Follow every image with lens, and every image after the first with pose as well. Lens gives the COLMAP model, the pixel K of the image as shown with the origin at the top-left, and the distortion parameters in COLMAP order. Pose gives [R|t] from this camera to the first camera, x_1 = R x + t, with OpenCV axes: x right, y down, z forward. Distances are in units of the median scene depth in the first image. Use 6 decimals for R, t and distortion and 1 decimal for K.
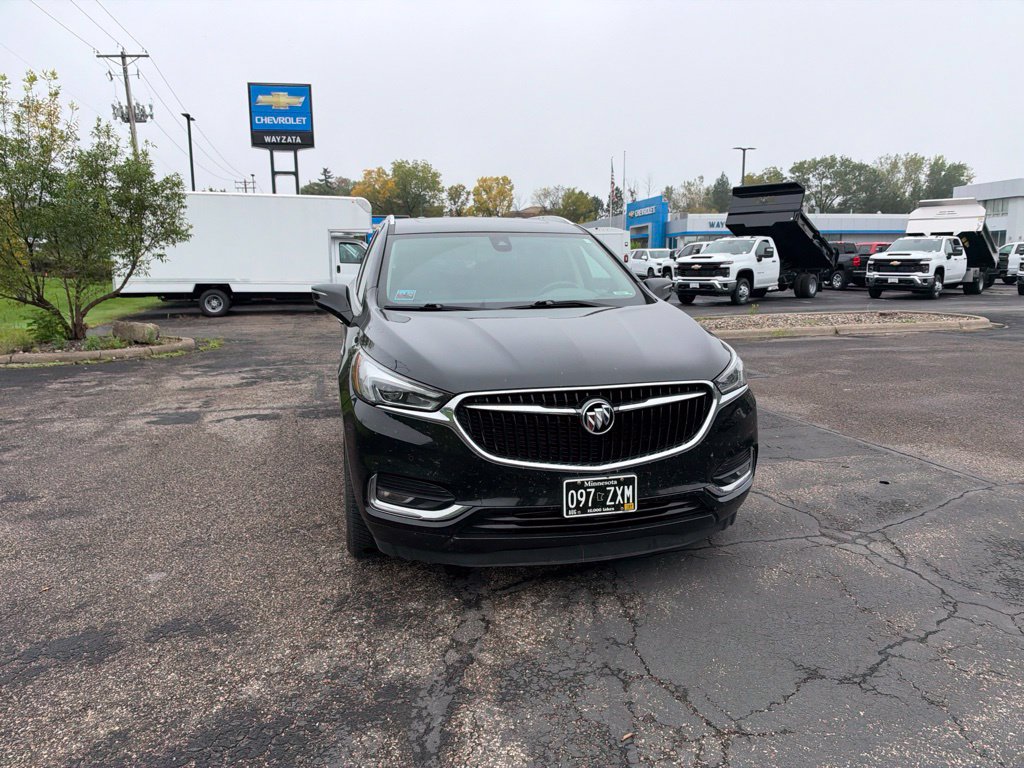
lens RADIAL K [[738.1, 0, 518.4], [0, 738.1, 372.4], [0, 0, 1]] dist [0.026896, -0.056224]
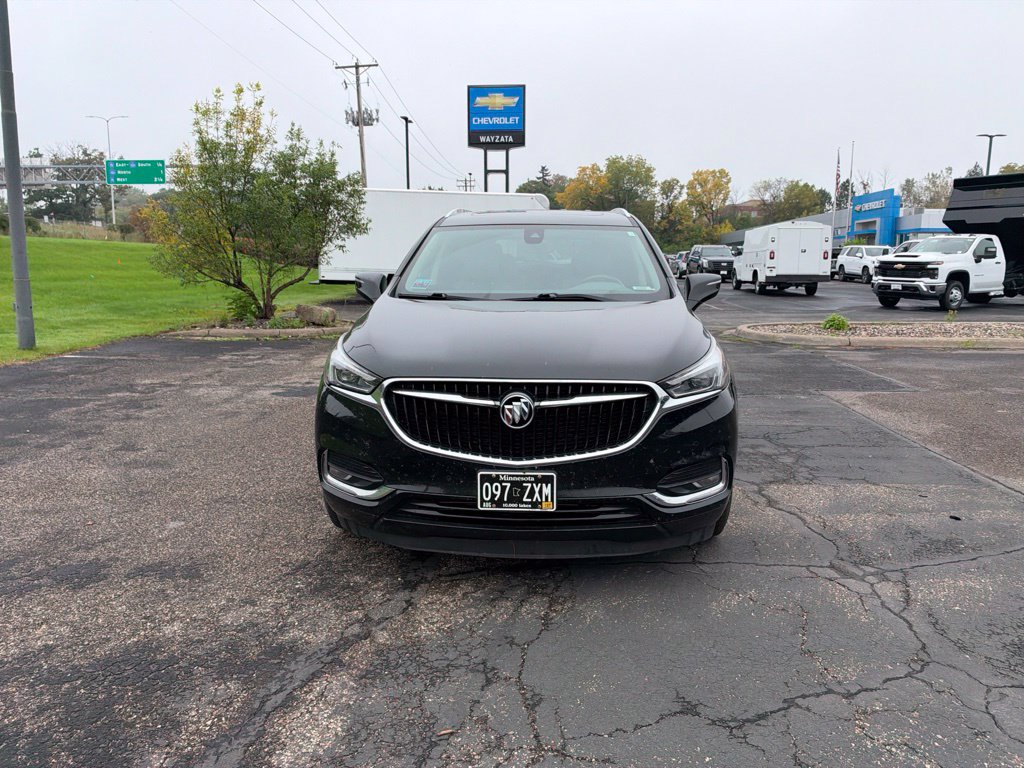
lens RADIAL K [[736.2, 0, 518.8], [0, 736.2, 366.6], [0, 0, 1]] dist [0.044737, -0.090758]
pose [[0.960076, 0.057339, -0.273801, 0.284303], [-0.057746, 0.998310, 0.006579, -0.003675], [0.273715, 0.009494, 0.961764, 0.044110]]
